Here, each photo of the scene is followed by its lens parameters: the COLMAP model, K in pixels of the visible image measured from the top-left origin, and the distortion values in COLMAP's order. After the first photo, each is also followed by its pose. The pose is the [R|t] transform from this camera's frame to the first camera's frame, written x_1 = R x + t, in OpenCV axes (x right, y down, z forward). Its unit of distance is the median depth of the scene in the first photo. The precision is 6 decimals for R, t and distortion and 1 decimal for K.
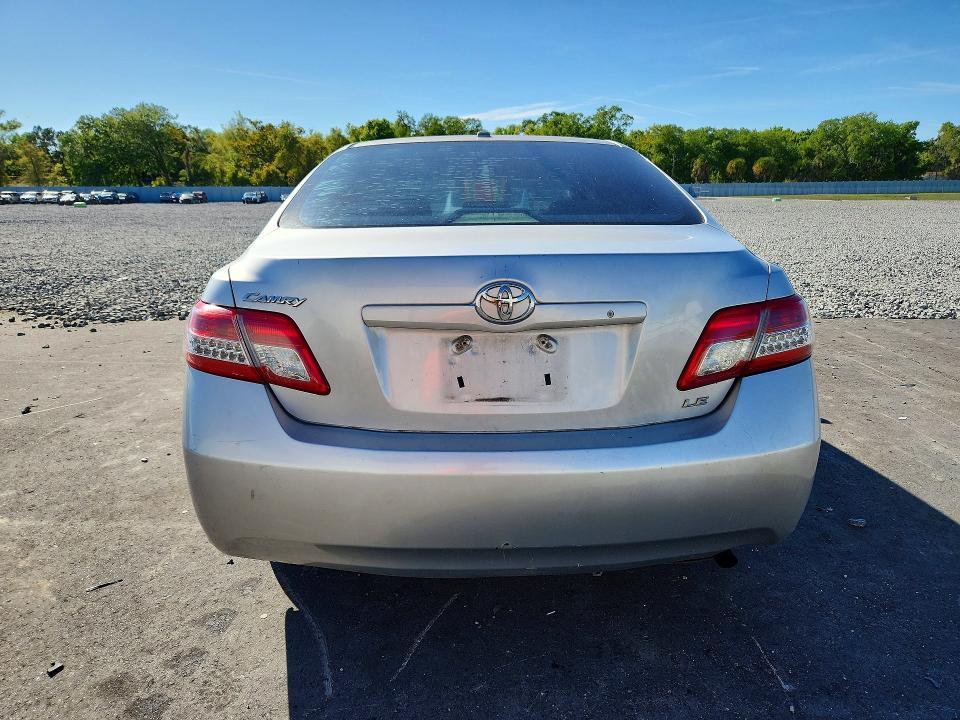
lens RADIAL K [[741.3, 0, 480.0], [0, 741.3, 360.0], [0, 0, 1]] dist [0.012550, -0.004811]
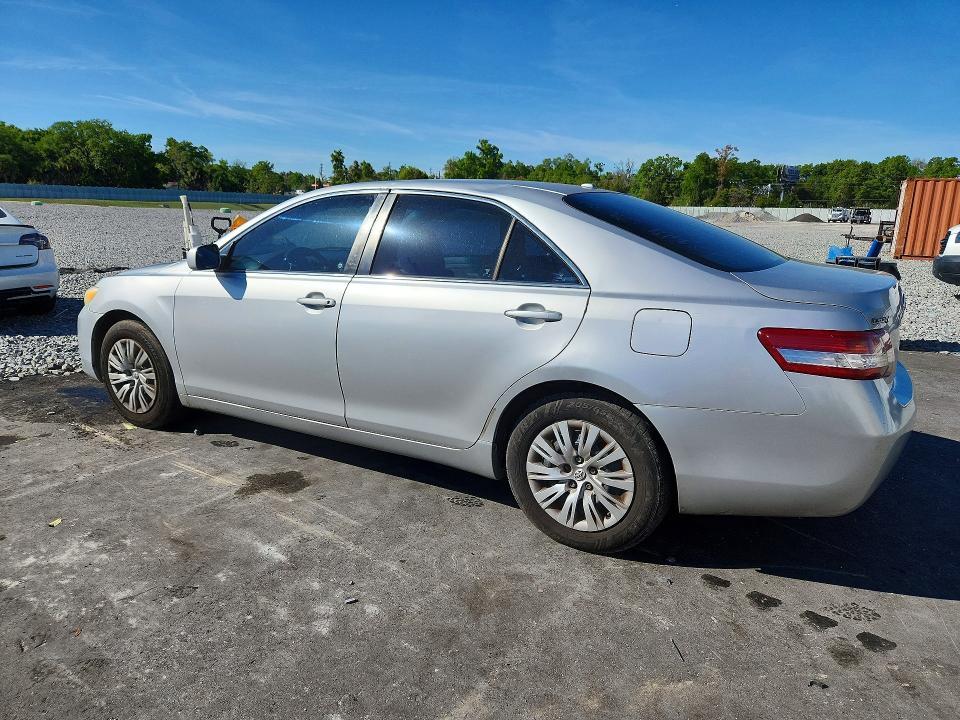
lens RADIAL K [[741.3, 0, 480.0], [0, 741.3, 360.0], [0, 0, 1]] dist [0.012550, -0.004811]
pose [[0.428691, -0.165782, 0.888110, -0.215297], [0.162508, 0.981136, 0.104705, -0.031985], [-0.888716, 0.099439, 0.447545, 0.115714]]
